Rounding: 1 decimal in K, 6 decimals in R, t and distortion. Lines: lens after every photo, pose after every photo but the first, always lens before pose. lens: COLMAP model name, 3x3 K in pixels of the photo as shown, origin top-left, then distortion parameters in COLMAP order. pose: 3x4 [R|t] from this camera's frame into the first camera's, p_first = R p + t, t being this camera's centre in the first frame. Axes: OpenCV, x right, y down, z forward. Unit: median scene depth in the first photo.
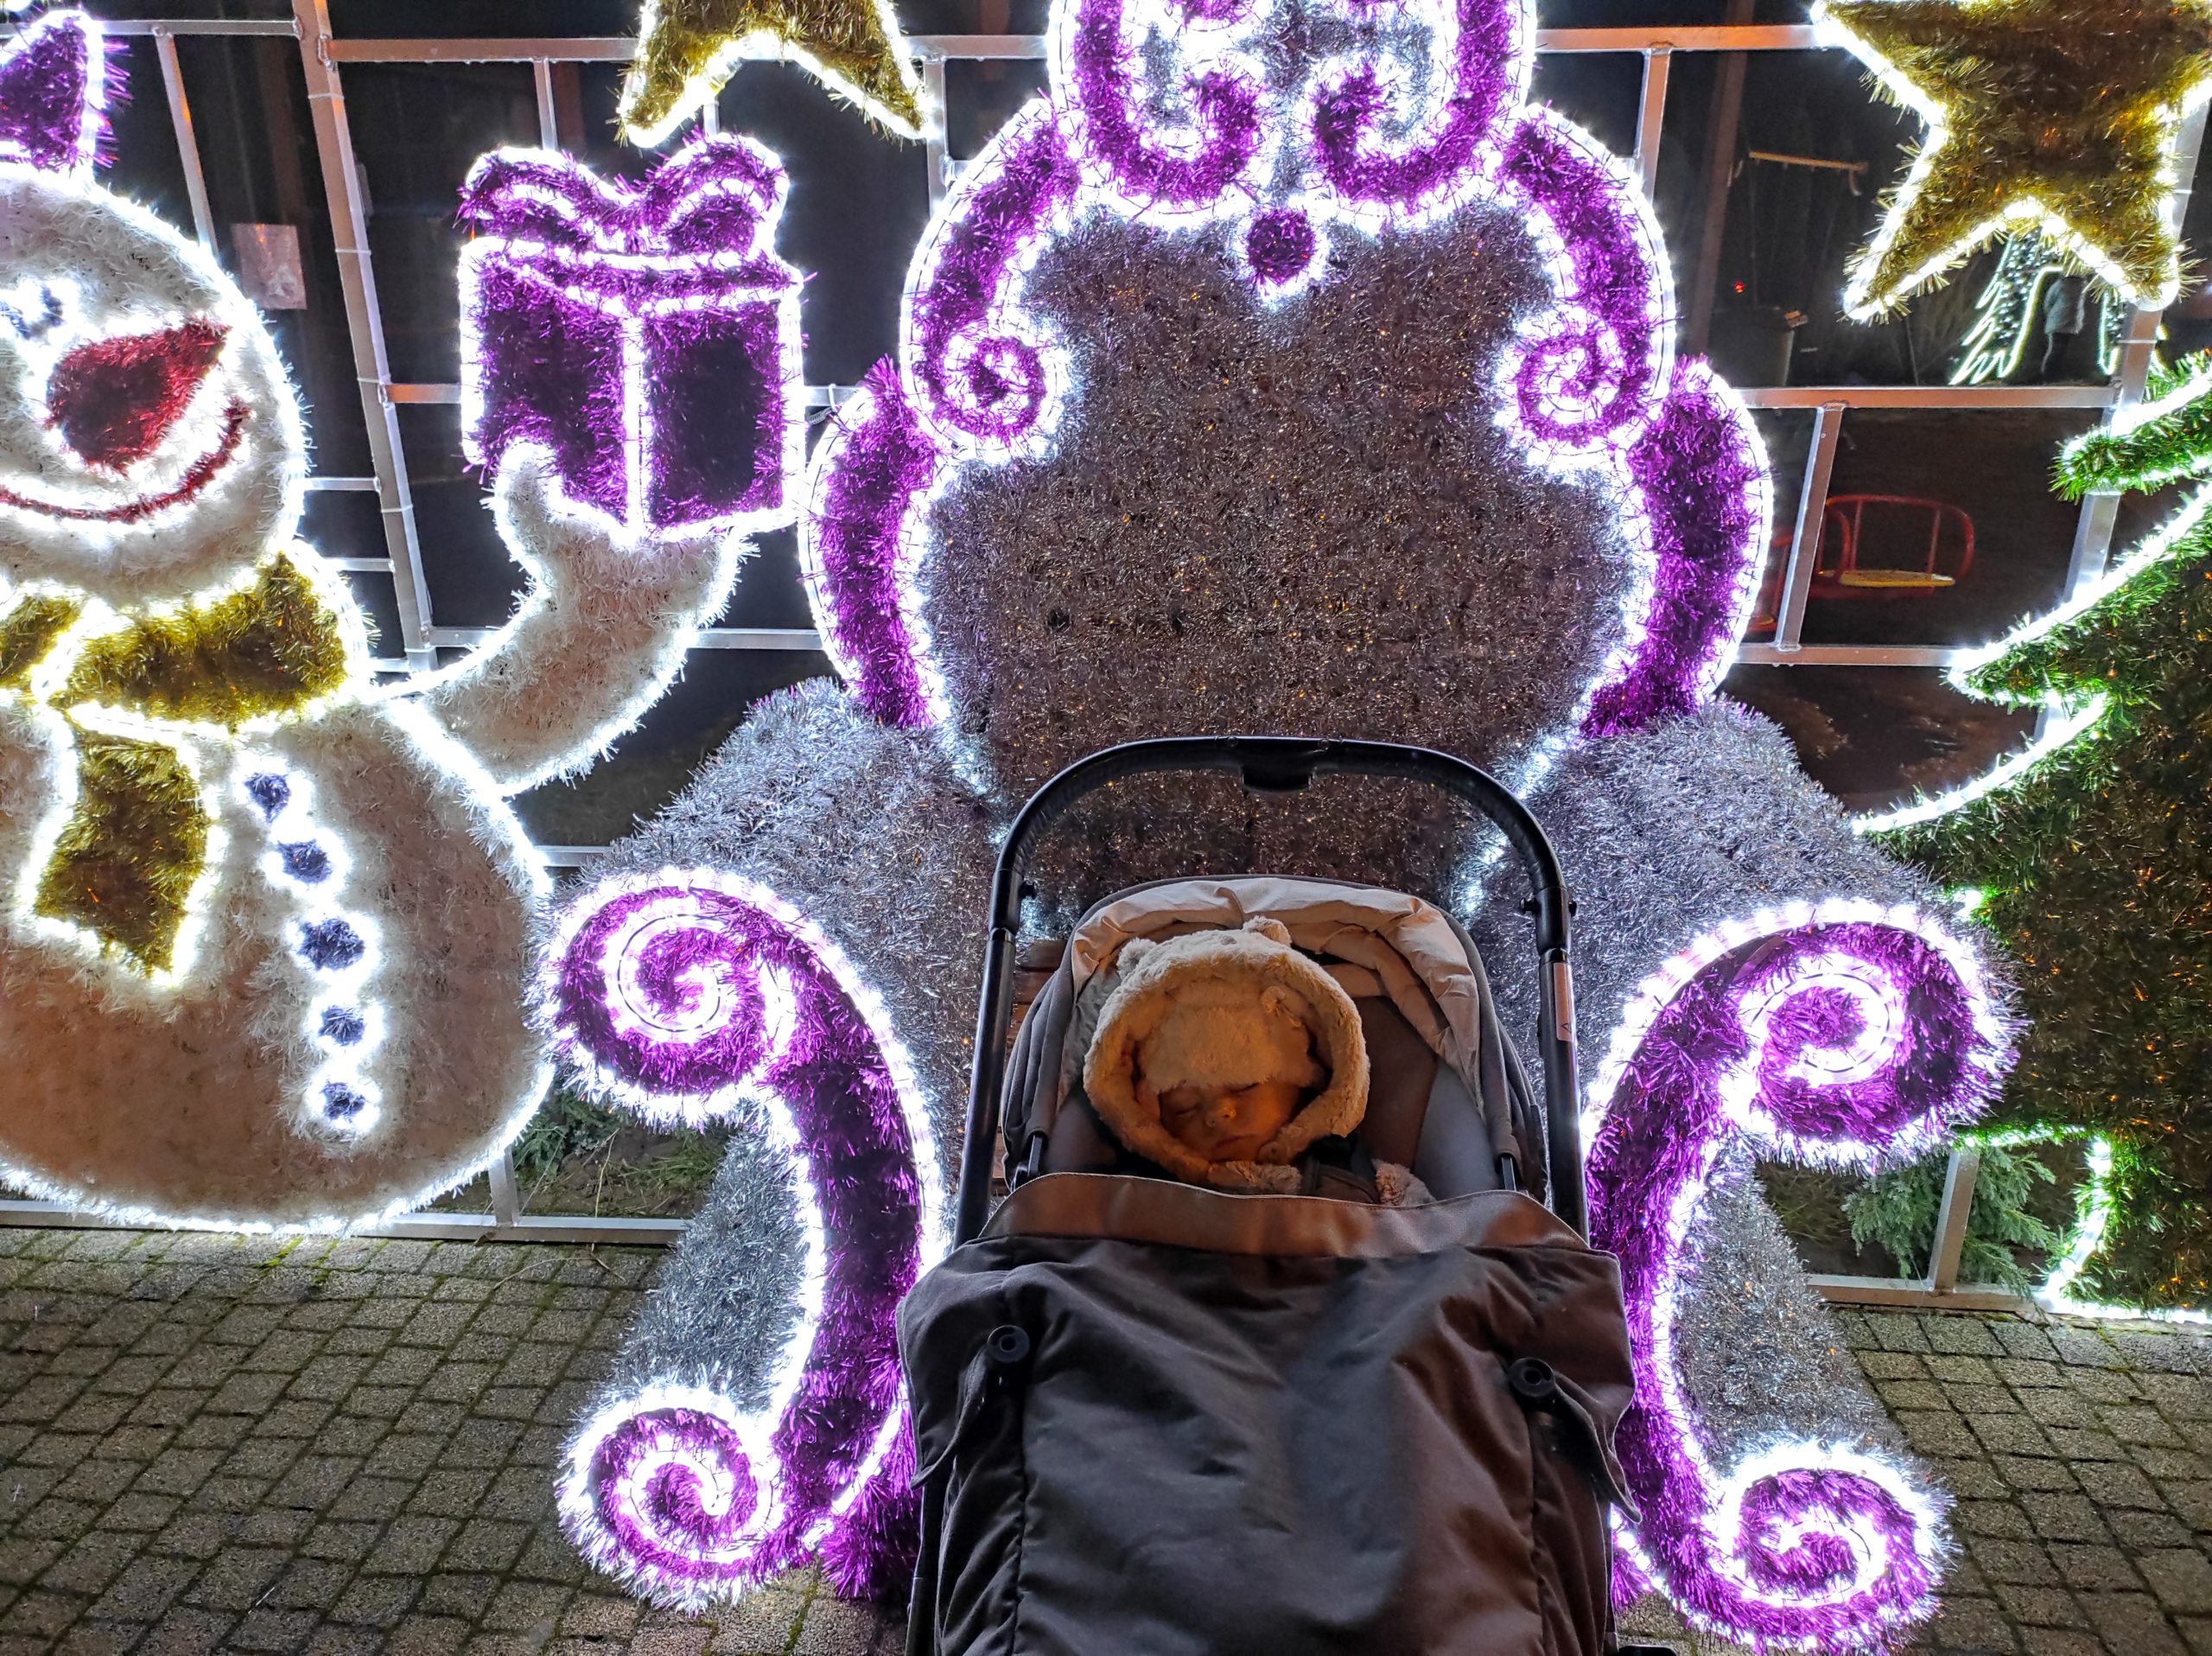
lens RADIAL K [[1639.3, 0, 1092.5], [0, 1639.3, 840.6], [0, 0, 1]] dist [0.036441, -0.008609]
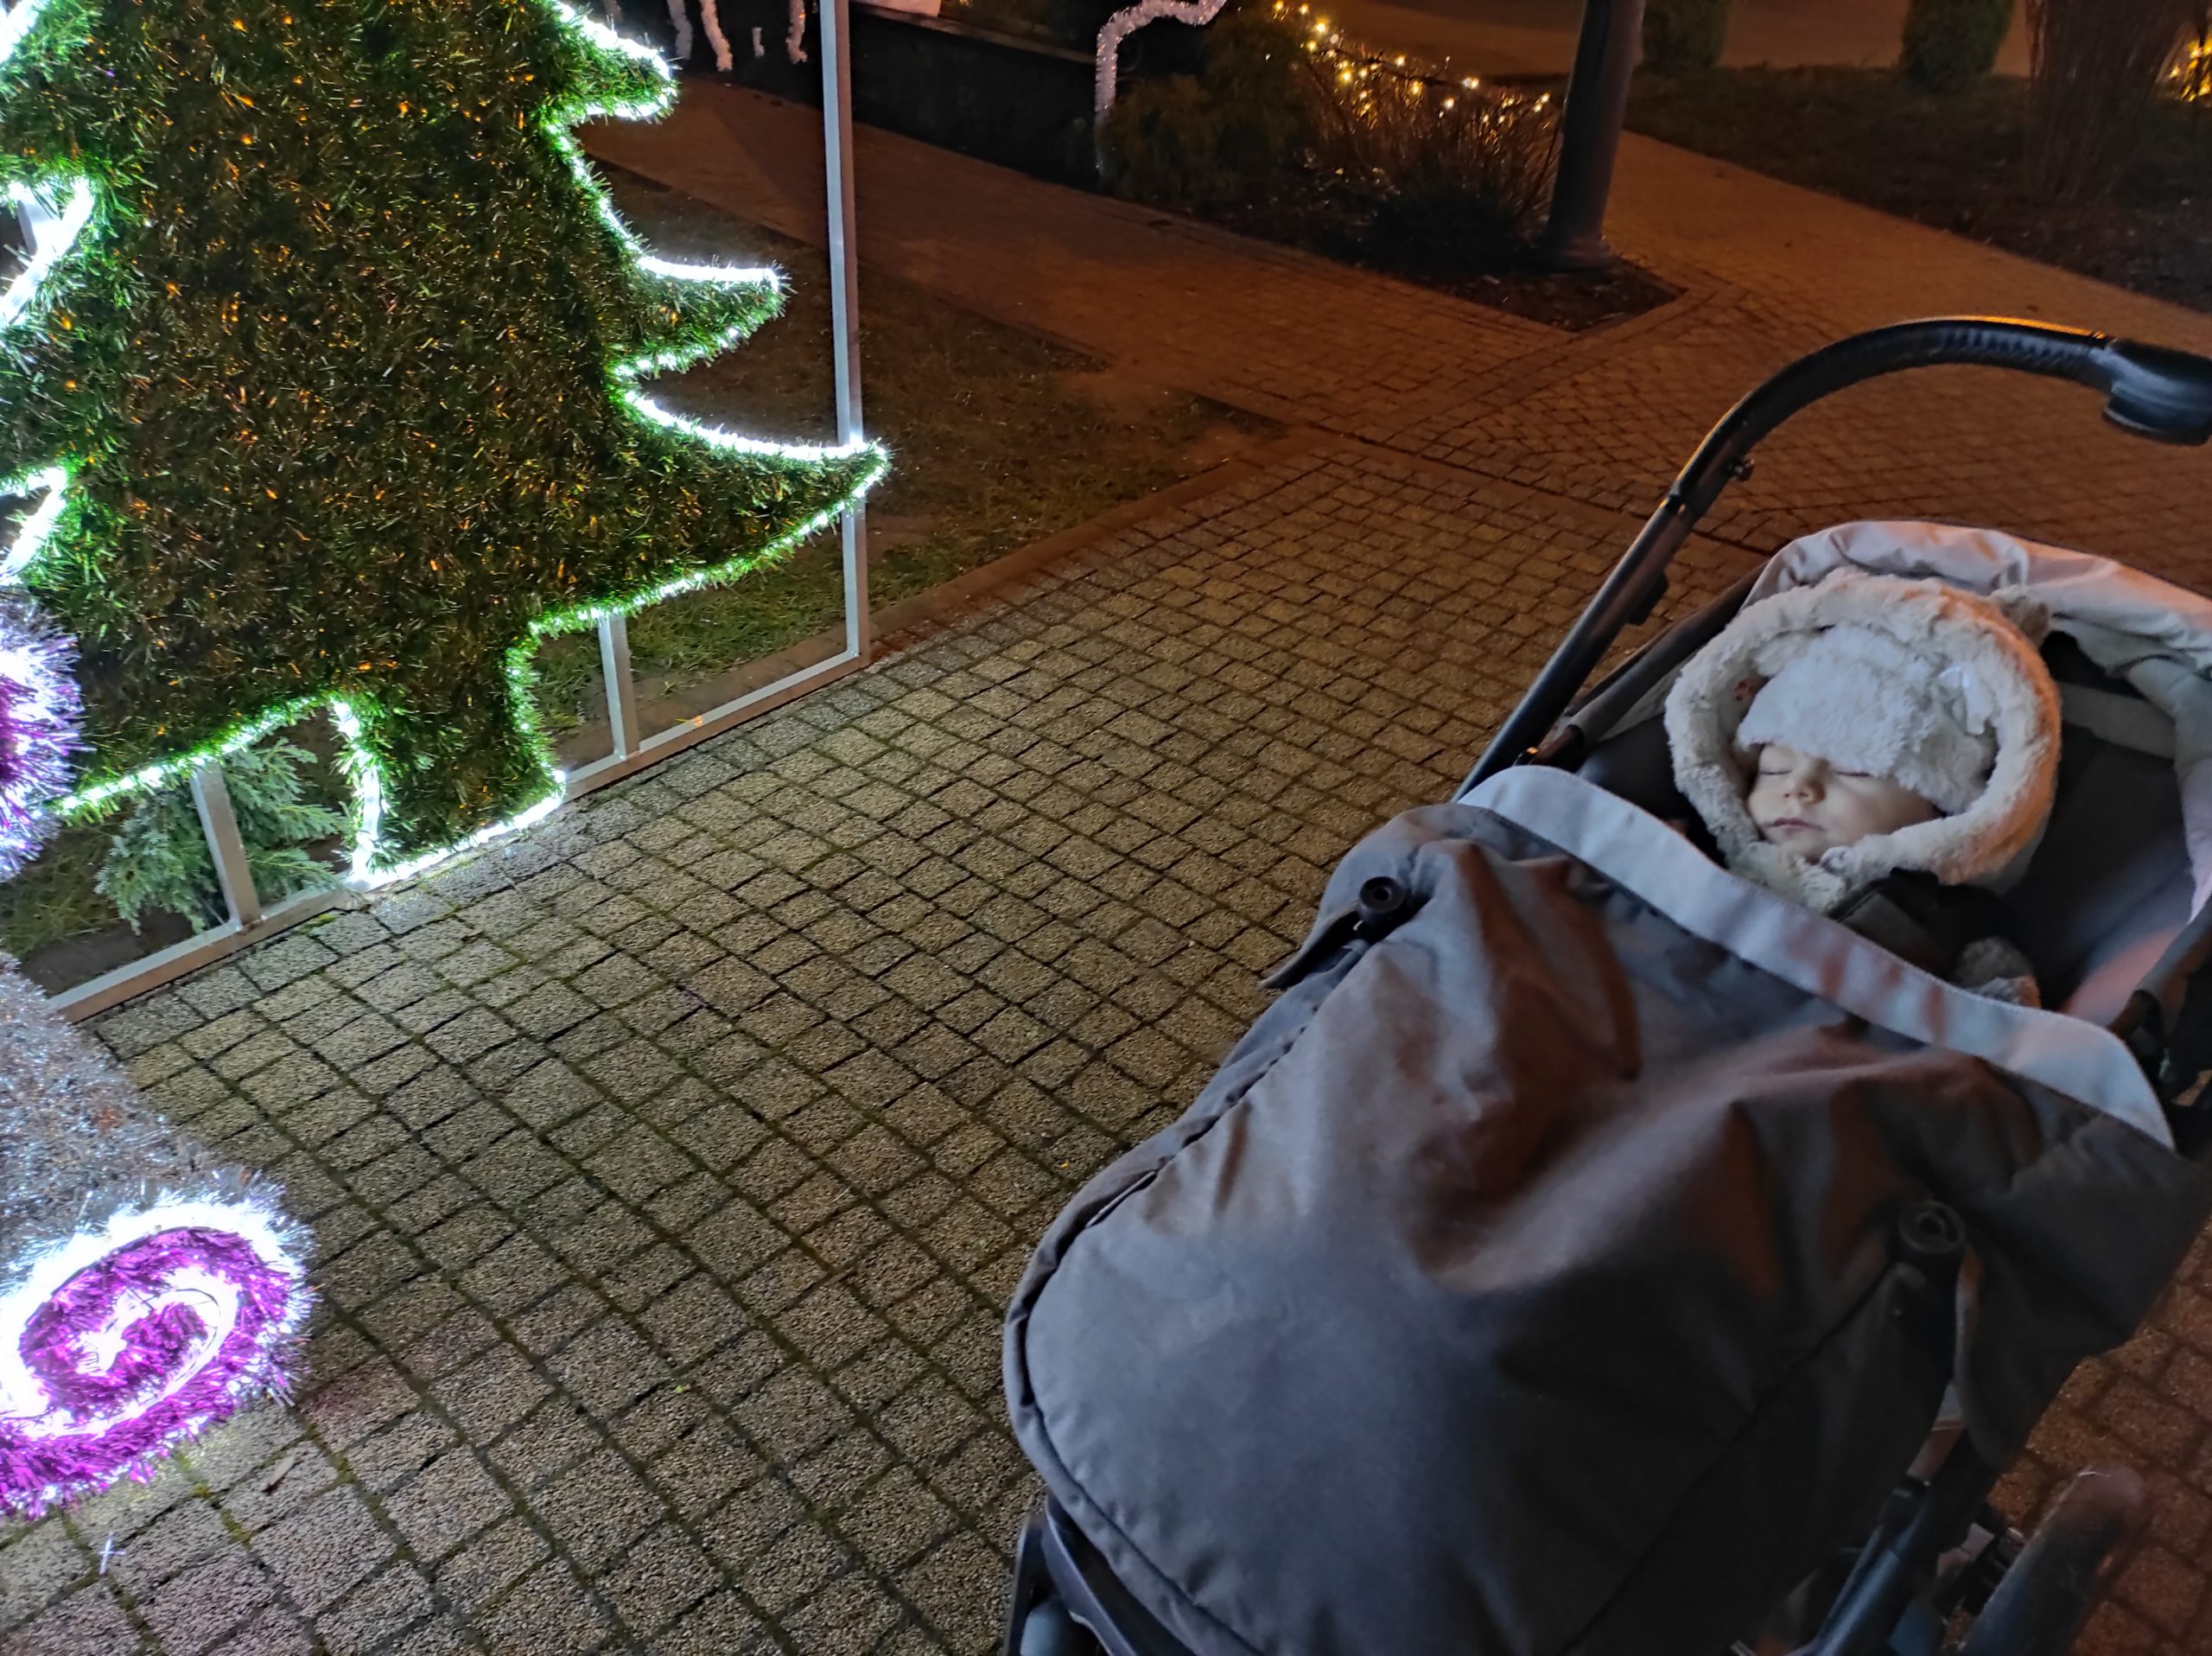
lens RADIAL K [[1639.3, 0, 1092.5], [0, 1639.3, 840.6], [0, 0, 1]] dist [0.036441, -0.008609]
pose [[0.571634, -0.424527, 0.702148, 0.175033], [0.228193, 0.904241, 0.360938, 0.017014], [-0.788139, -0.046099, 0.613769, 0.114714]]
